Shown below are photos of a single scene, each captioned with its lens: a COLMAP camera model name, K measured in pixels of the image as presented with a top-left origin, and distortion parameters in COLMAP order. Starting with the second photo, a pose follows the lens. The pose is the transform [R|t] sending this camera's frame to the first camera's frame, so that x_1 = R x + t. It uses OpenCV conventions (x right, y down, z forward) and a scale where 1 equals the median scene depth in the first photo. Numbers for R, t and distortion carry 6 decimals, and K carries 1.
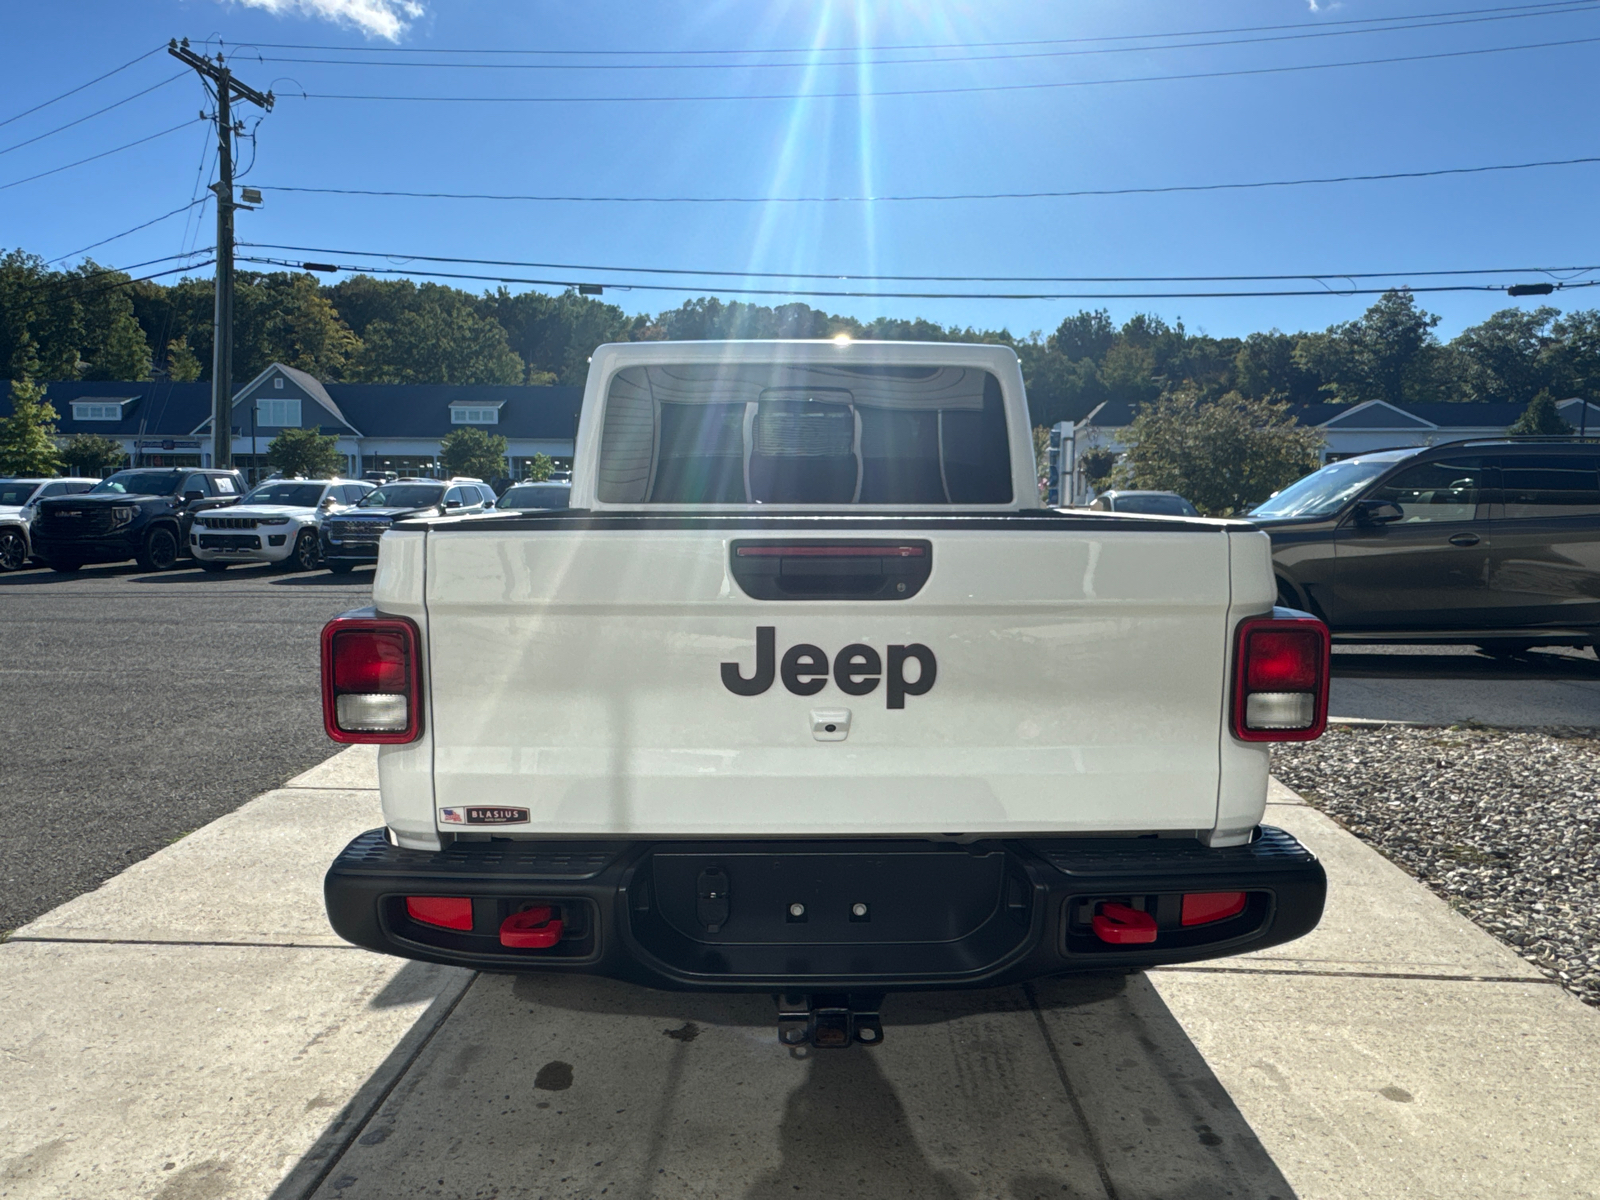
lens RADIAL K [[1022.7, 0, 798.0], [0, 1022.7, 599.3], [0, 0, 1]] dist [-0.010347, 0.007824]
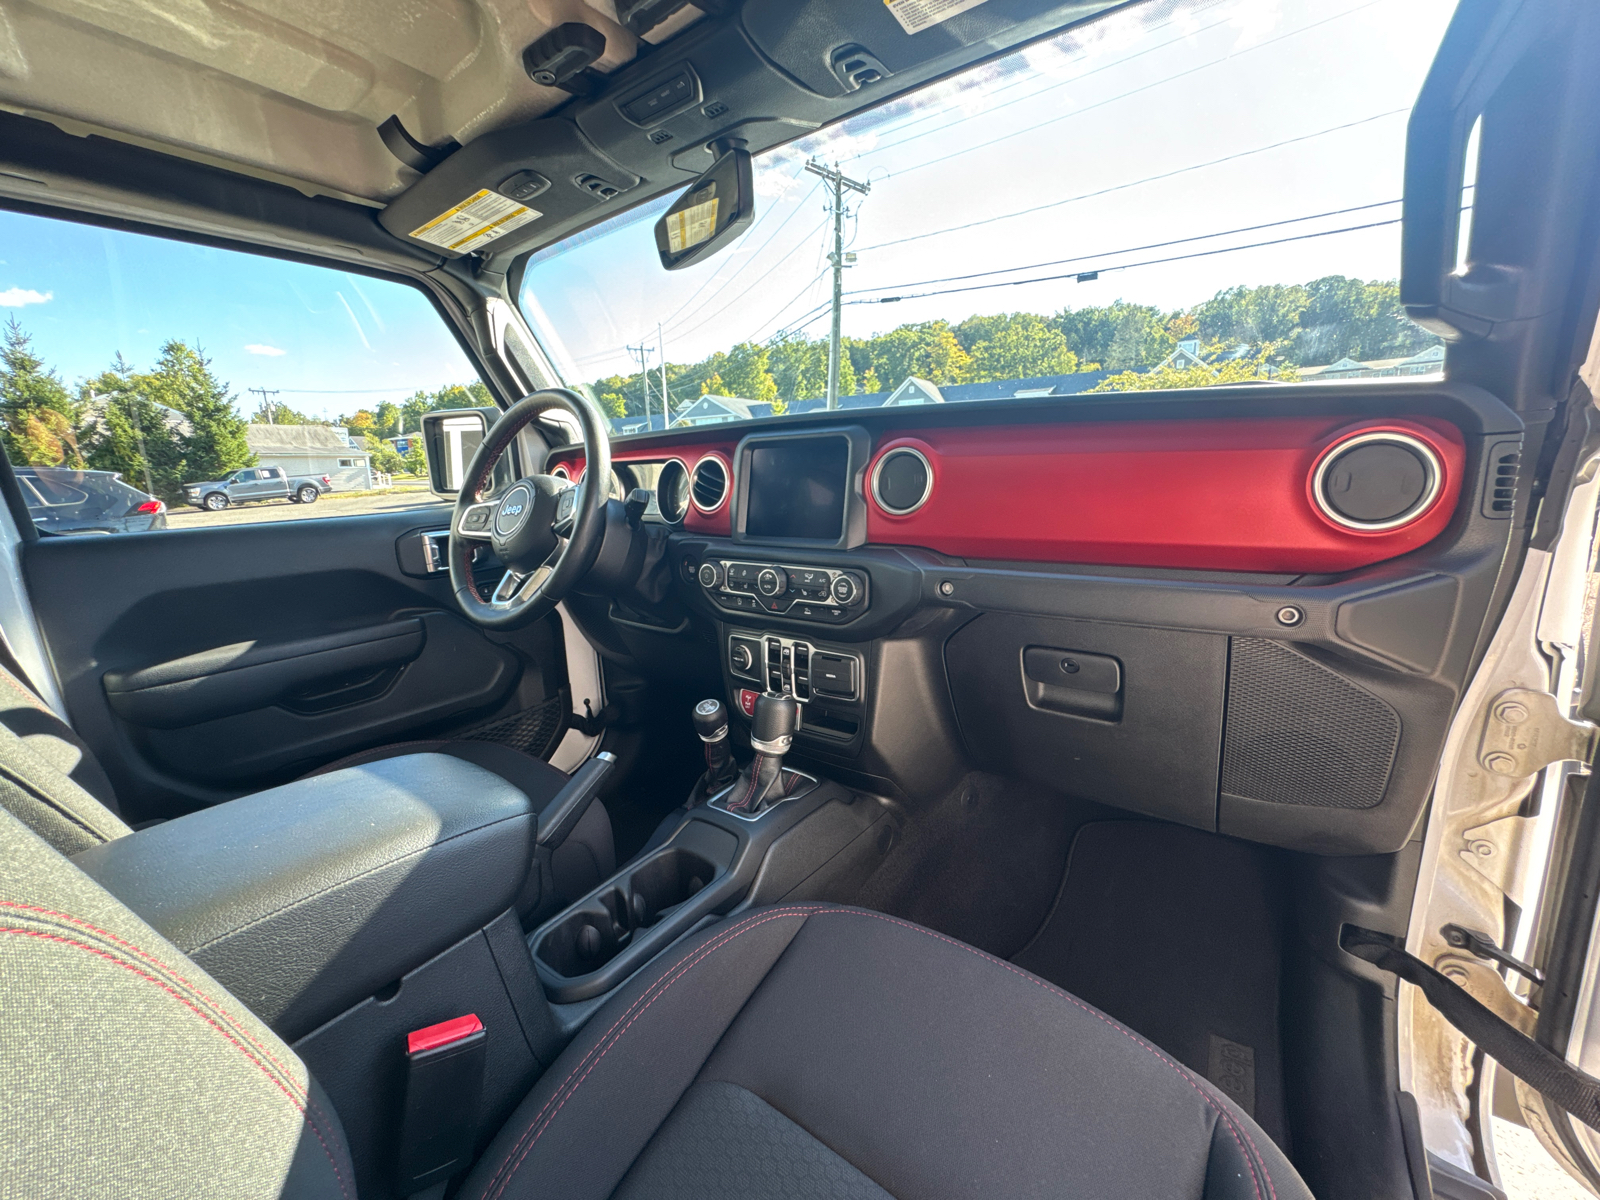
lens RADIAL K [[643.0, 0, 798.4], [0, 643.0, 598.0], [0, 0, 1]] dist [-0.003156, 0.000280]
pose [[0.787044, 0.096498, -0.609303, 0.022494], [-0.024153, 0.991753, 0.125871, -0.019903], [0.616424, -0.084349, 0.782883, 0.181314]]
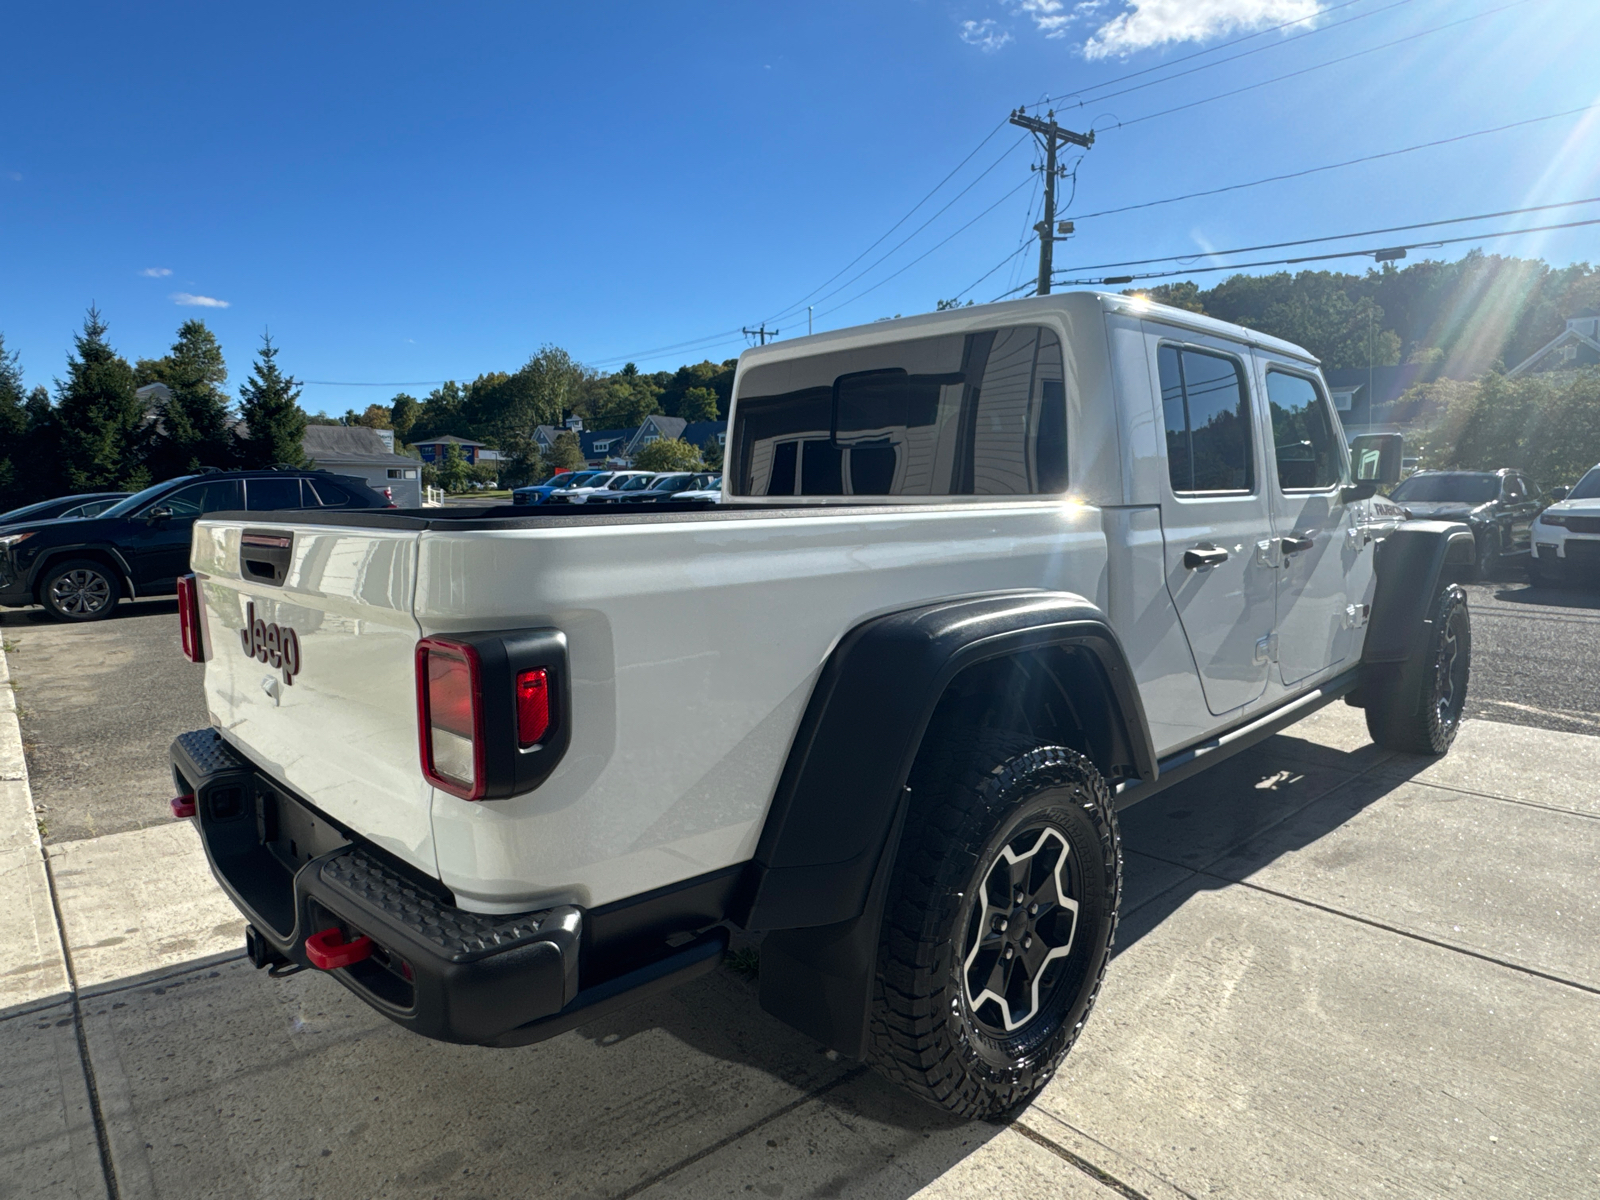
lens RADIAL K [[959.9, 0, 796.6], [0, 959.9, 597.4], [0, 0, 1]] dist [-0.003023, 0.000948]
pose [[0.676405, 0.071040, -0.733096, 0.084199], [-0.060733, 0.997328, 0.040608, -0.004320], [0.734021, 0.017056, 0.678912, 0.048179]]
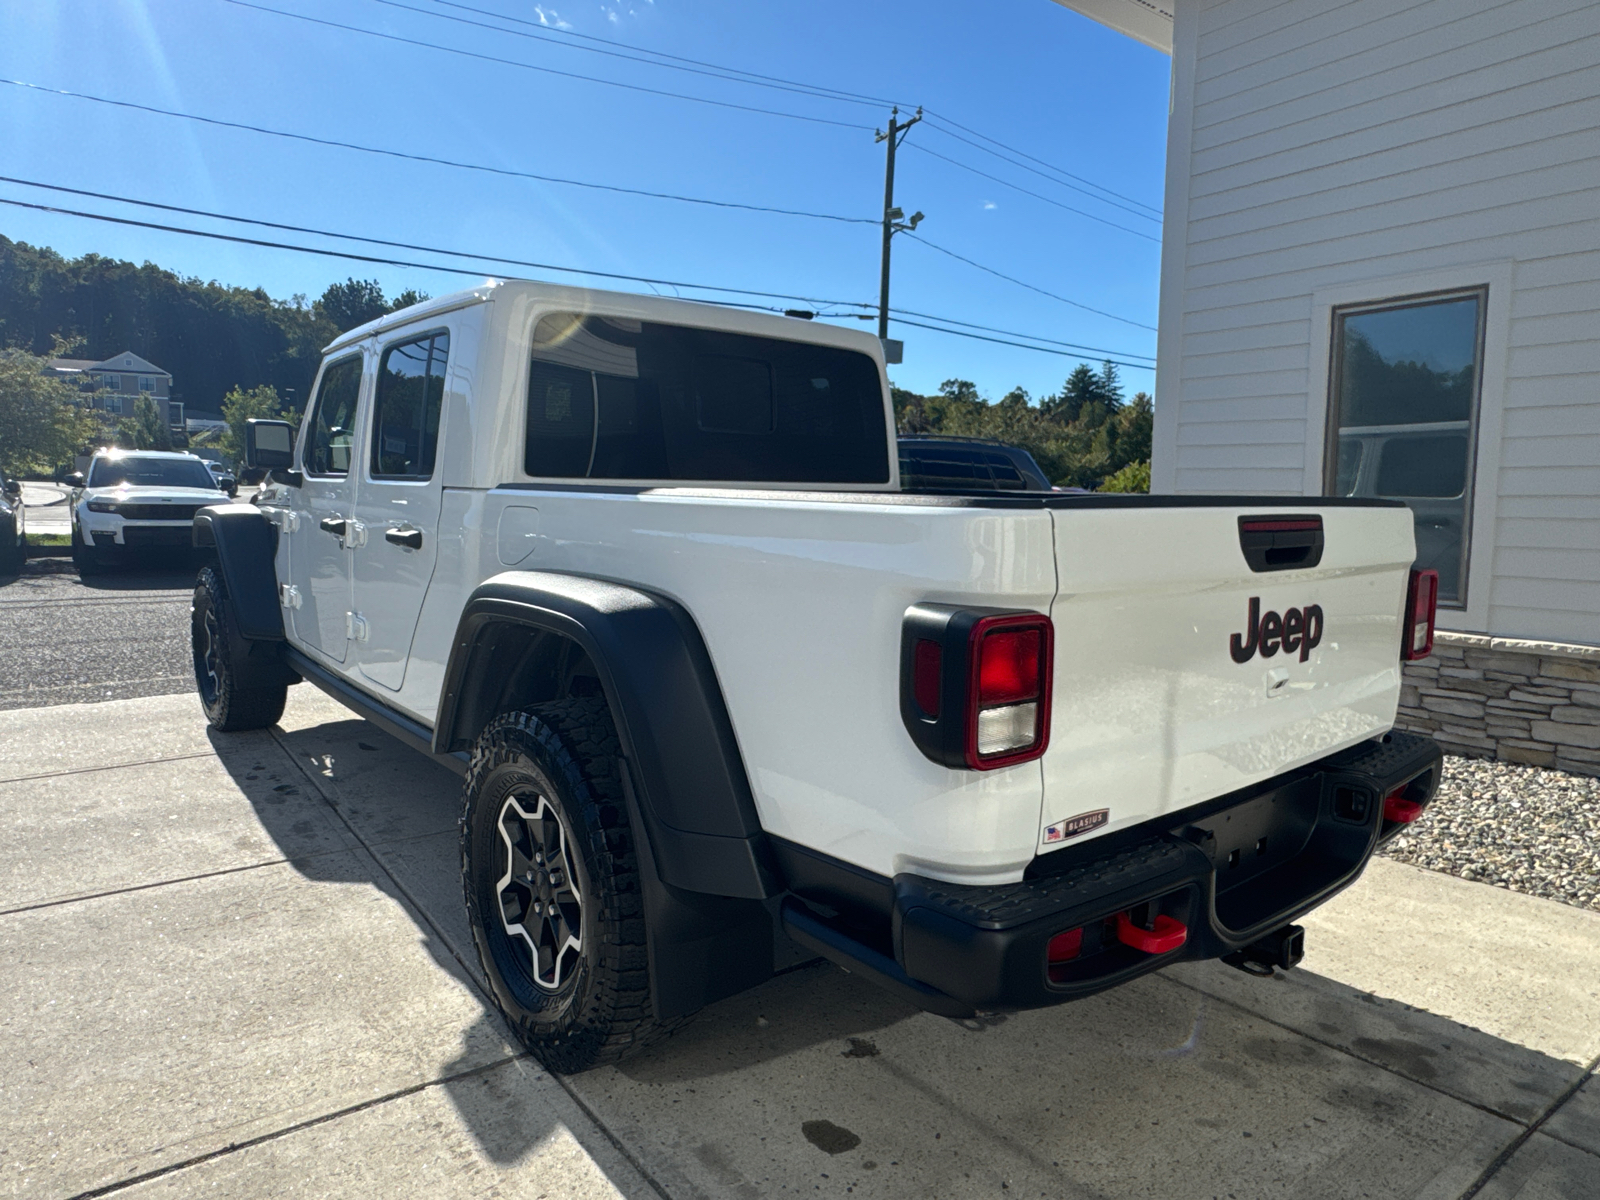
lens RADIAL K [[1022.7, 0, 798.4], [0, 1022.7, 599.3], [0, 0, 1]] dist [-0.010347, 0.007824]
pose [[0.777092, -0.059209, 0.626596, -0.073586], [0.047291, 0.998244, 0.035677, -0.002178], [-0.627608, 0.001908, 0.778527, 0.031837]]
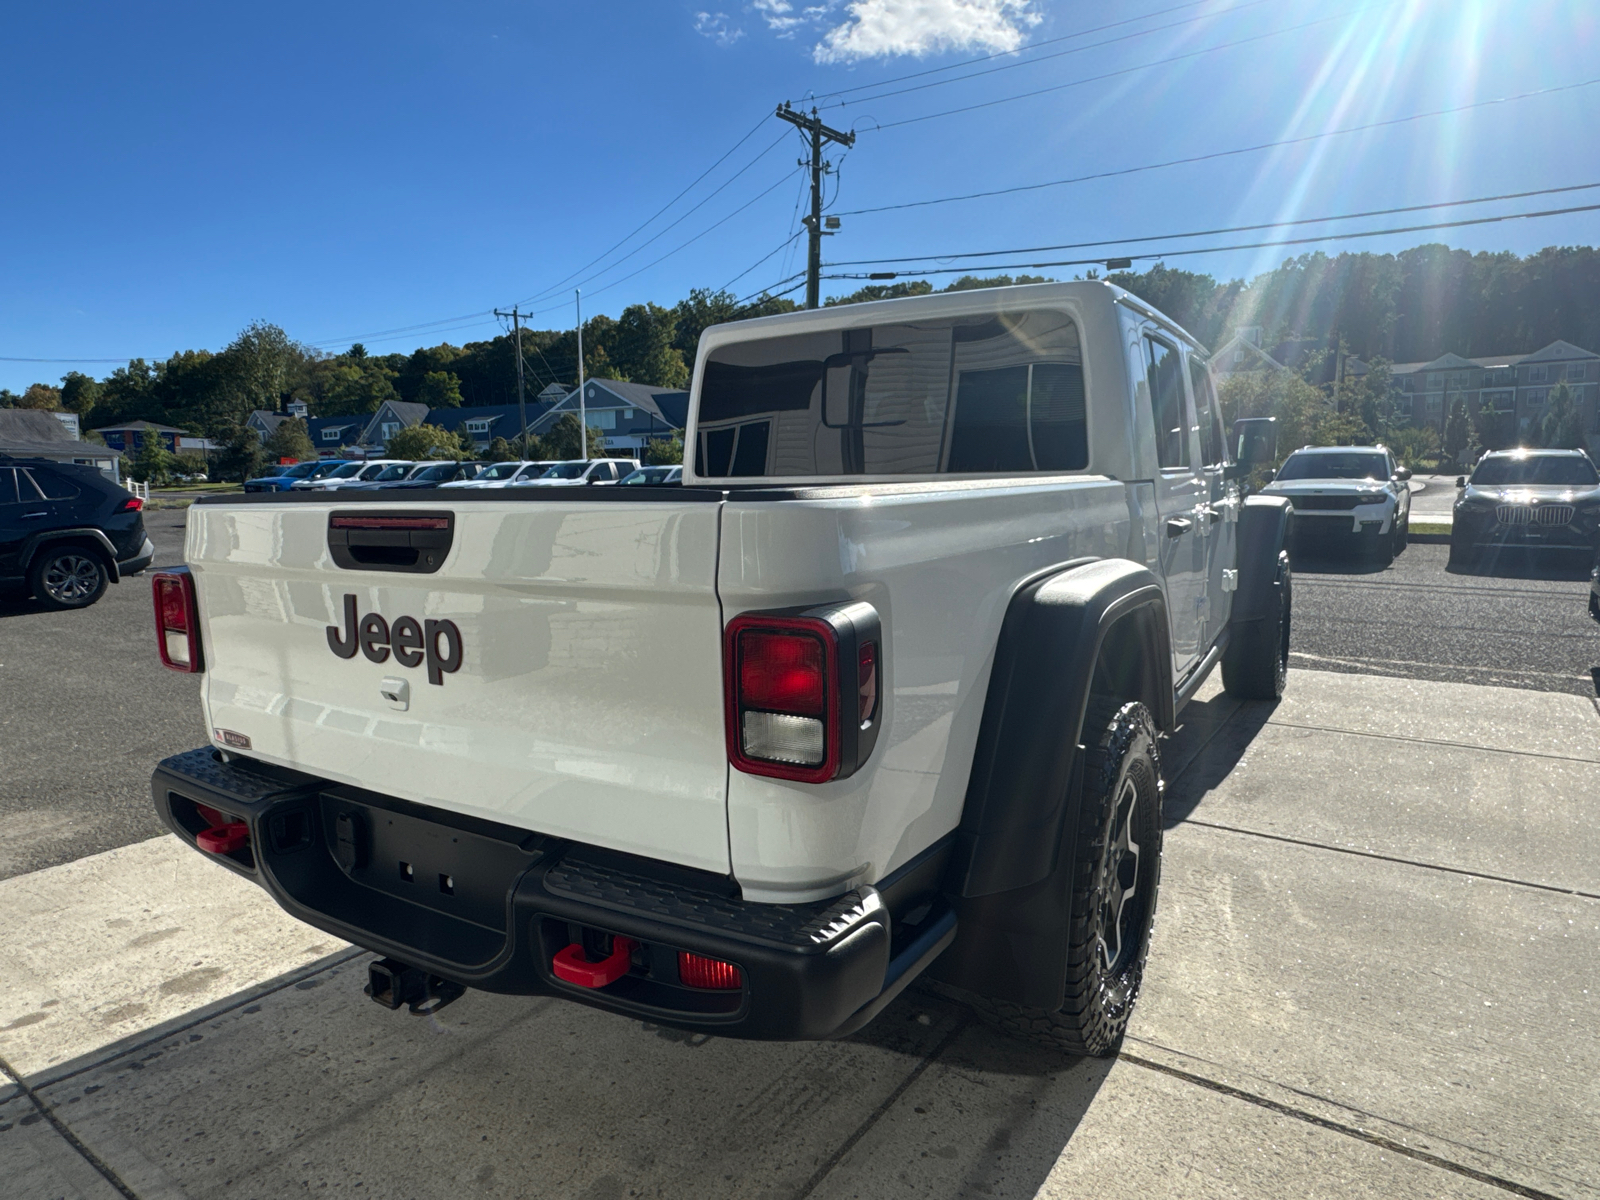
lens RADIAL K [[959.9, 0, 796.4], [0, 959.9, 599.4], [0, 0, 1]] dist [-0.003023, 0.000948]
pose [[0.838525, 0.051246, -0.542449, 0.060536], [-0.033949, 0.998547, 0.041855, -0.001660], [0.543805, -0.016681, 0.839046, 0.028930]]
